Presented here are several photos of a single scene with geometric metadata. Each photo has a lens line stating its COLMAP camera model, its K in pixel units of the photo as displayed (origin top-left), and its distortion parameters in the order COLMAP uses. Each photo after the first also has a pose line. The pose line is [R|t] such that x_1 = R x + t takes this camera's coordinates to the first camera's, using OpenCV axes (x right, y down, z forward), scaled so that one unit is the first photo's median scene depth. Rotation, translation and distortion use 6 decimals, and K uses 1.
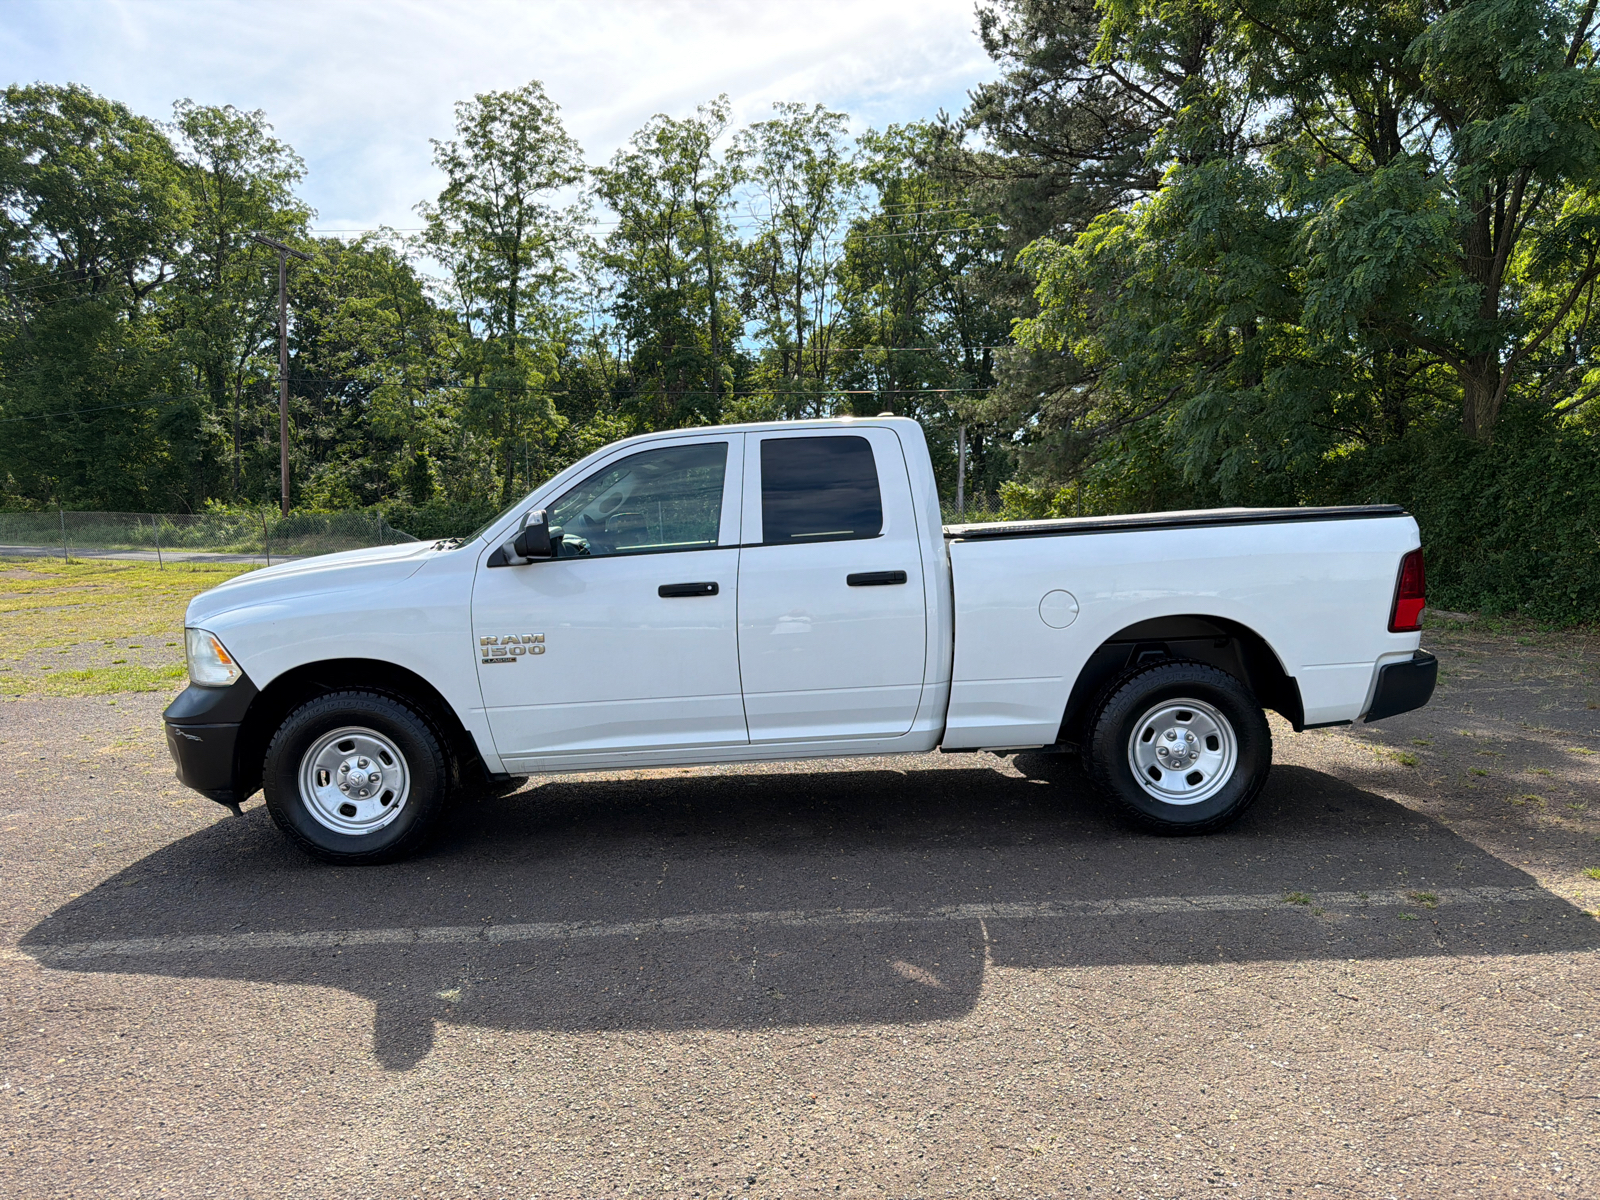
lens RADIAL K [[1166.1, 0, 814.1], [0, 1166.1, 613.7], [0, 0, 1]] dist [0.058511, -0.073299]
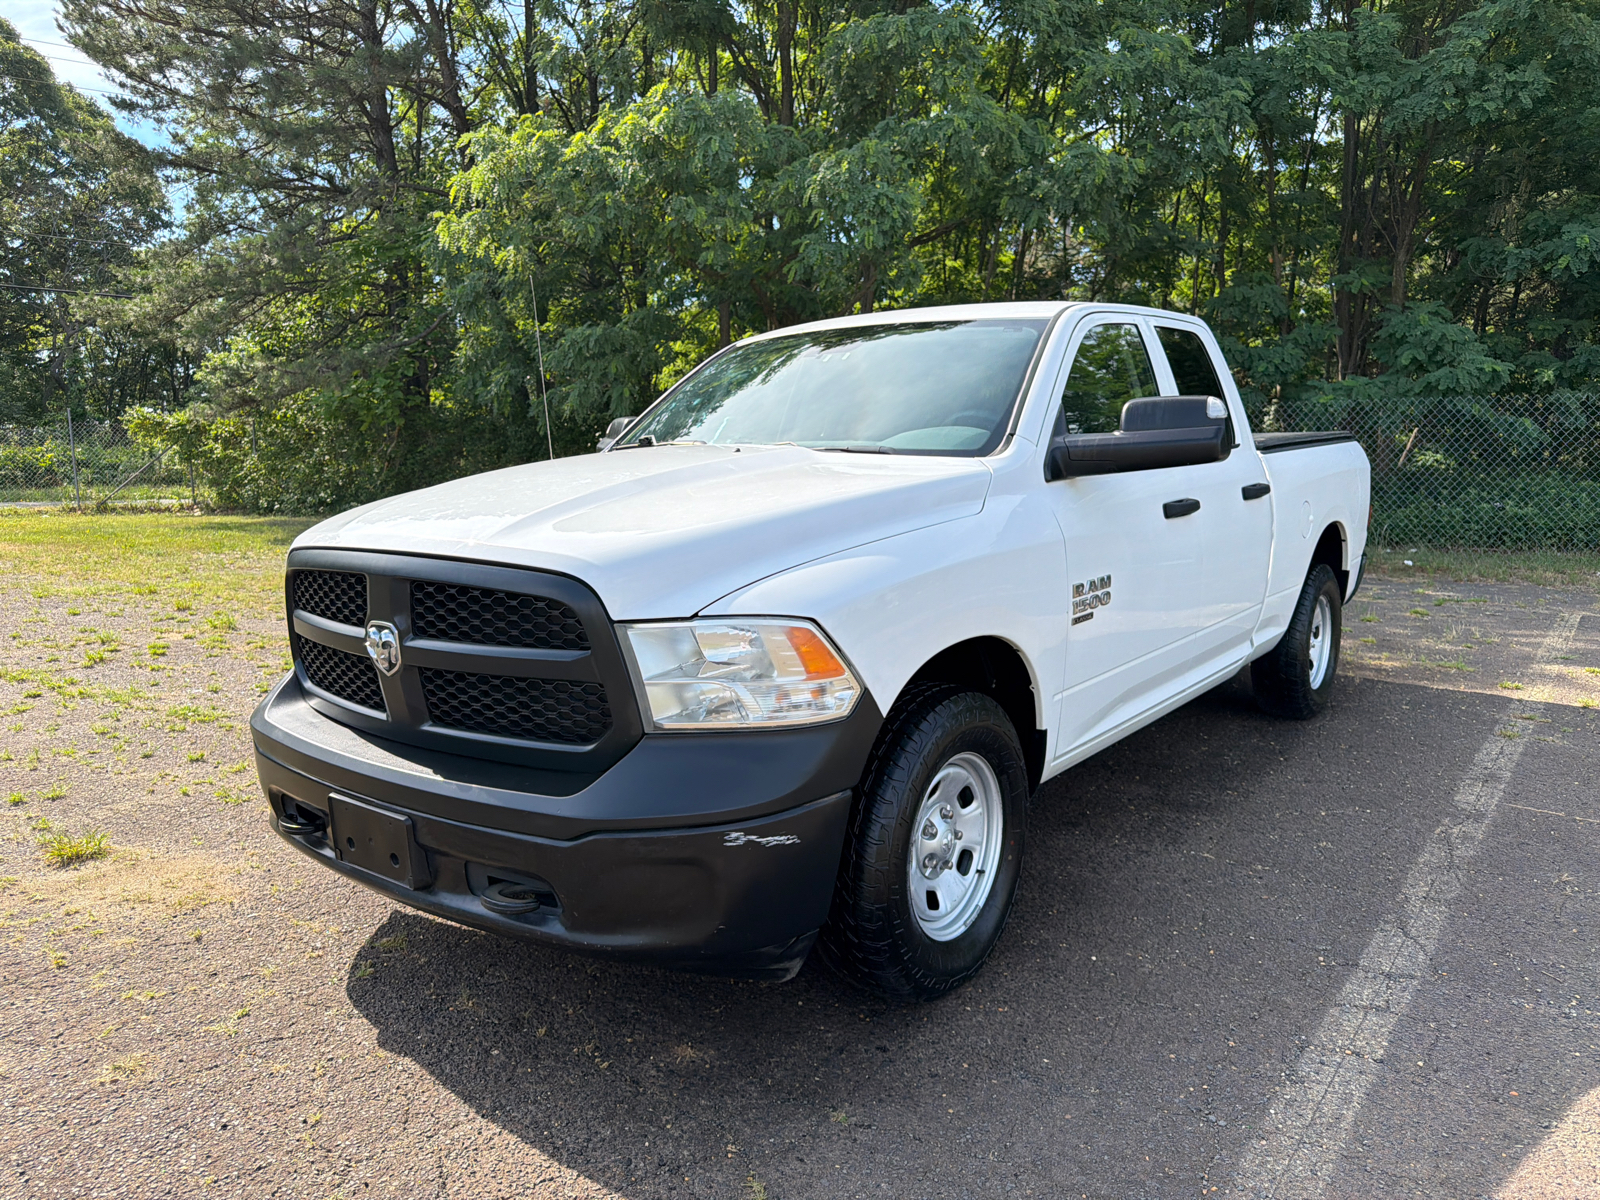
lens RADIAL K [[1156.0, 0, 804.5], [0, 1156.0, 590.8], [0, 0, 1]] dist [0.018743, -0.028355]
pose [[0.613942, -0.072067, 0.786054, -0.855908], [0.049576, 0.997378, 0.052720, -0.018068], [-0.787793, 0.006602, 0.615905, 0.684168]]
